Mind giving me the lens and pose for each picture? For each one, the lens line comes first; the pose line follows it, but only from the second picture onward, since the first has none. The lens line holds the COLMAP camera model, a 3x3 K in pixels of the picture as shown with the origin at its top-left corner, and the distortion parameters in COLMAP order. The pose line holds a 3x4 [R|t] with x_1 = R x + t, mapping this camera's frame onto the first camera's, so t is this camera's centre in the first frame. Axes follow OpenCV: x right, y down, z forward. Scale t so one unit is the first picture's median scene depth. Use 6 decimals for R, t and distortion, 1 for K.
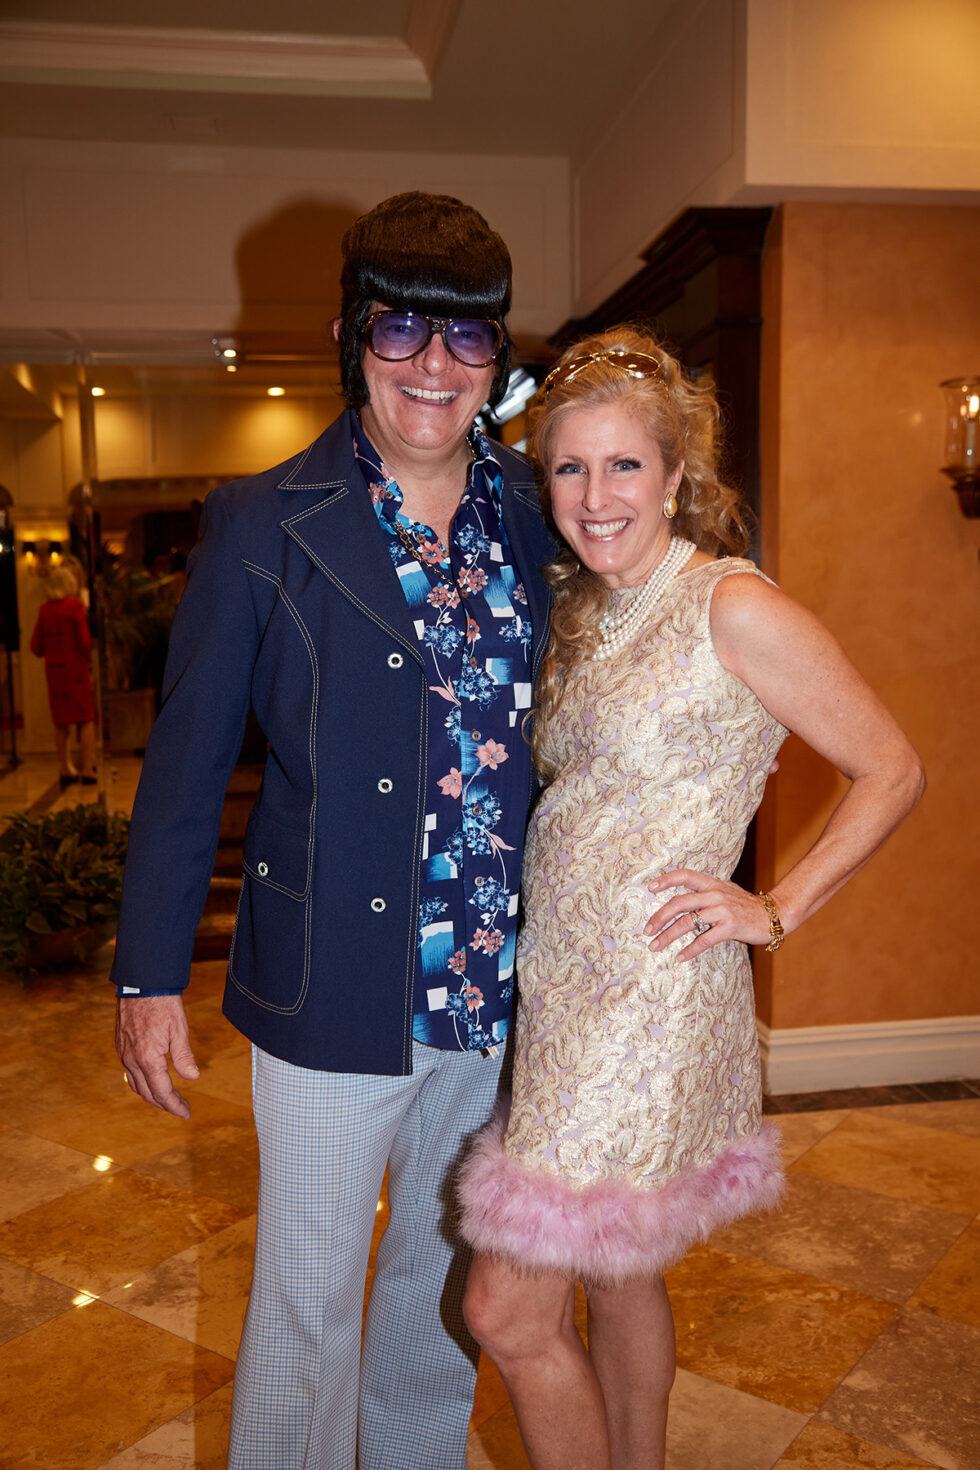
lens RADIAL K [[1371.8, 0, 489.6], [0, 1371.8, 733.5], [0, 0, 1]] dist [0.008387, 0.000000]
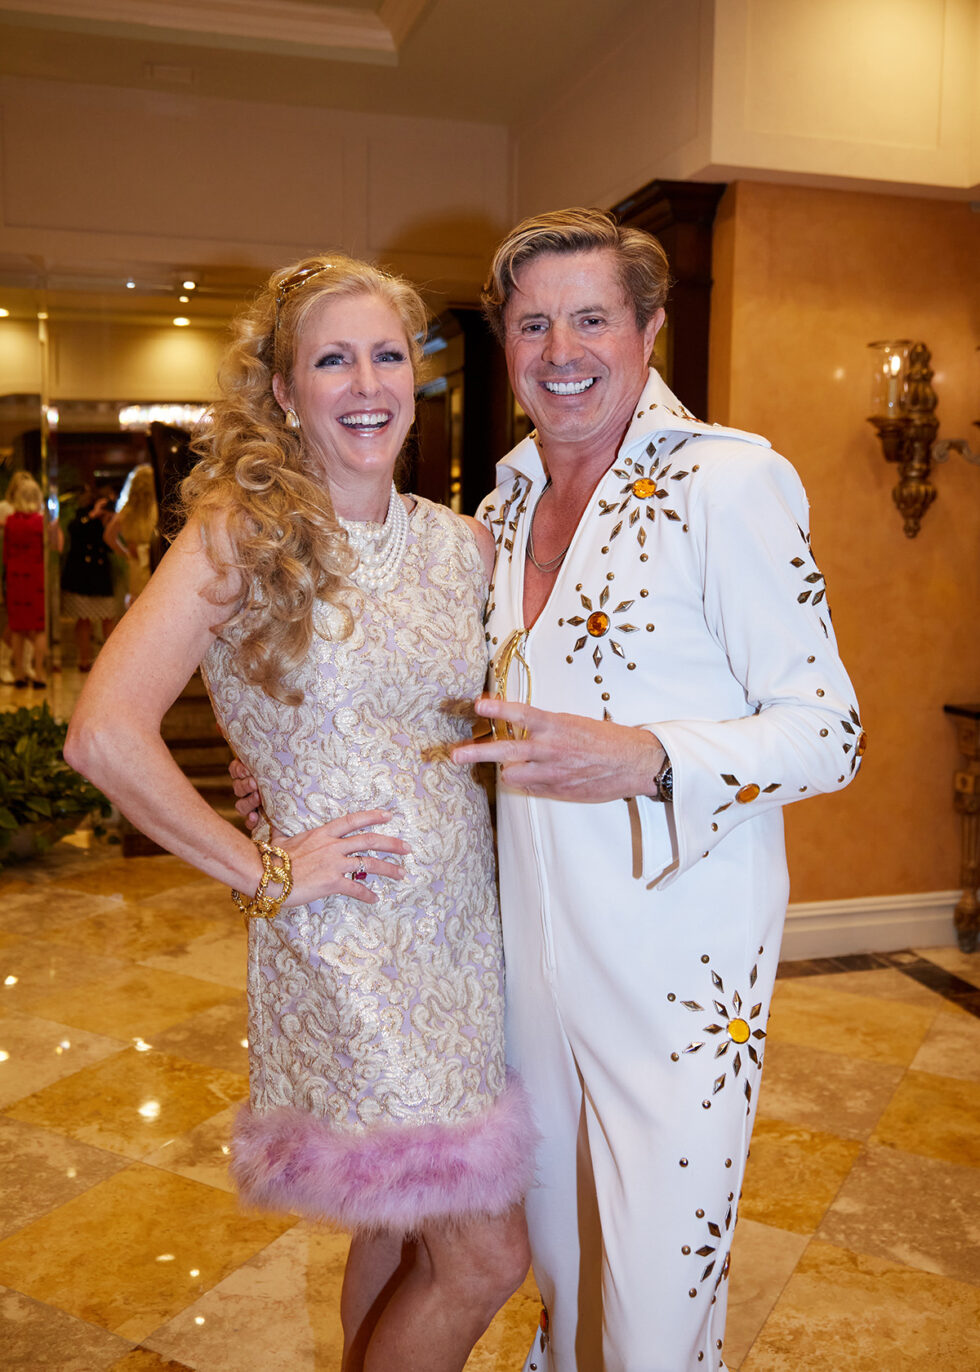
lens RADIAL K [[1287.7, 0, 488.5], [0, 1287.7, 626.1], [0, 0, 1]] dist [-0.024227, 0.000000]
pose [[0.992402, 0.016946, 0.121866, -0.127811], [-0.014661, 0.999700, -0.019624, 0.007969], [-0.122162, 0.017688, 0.992353, -0.027668]]
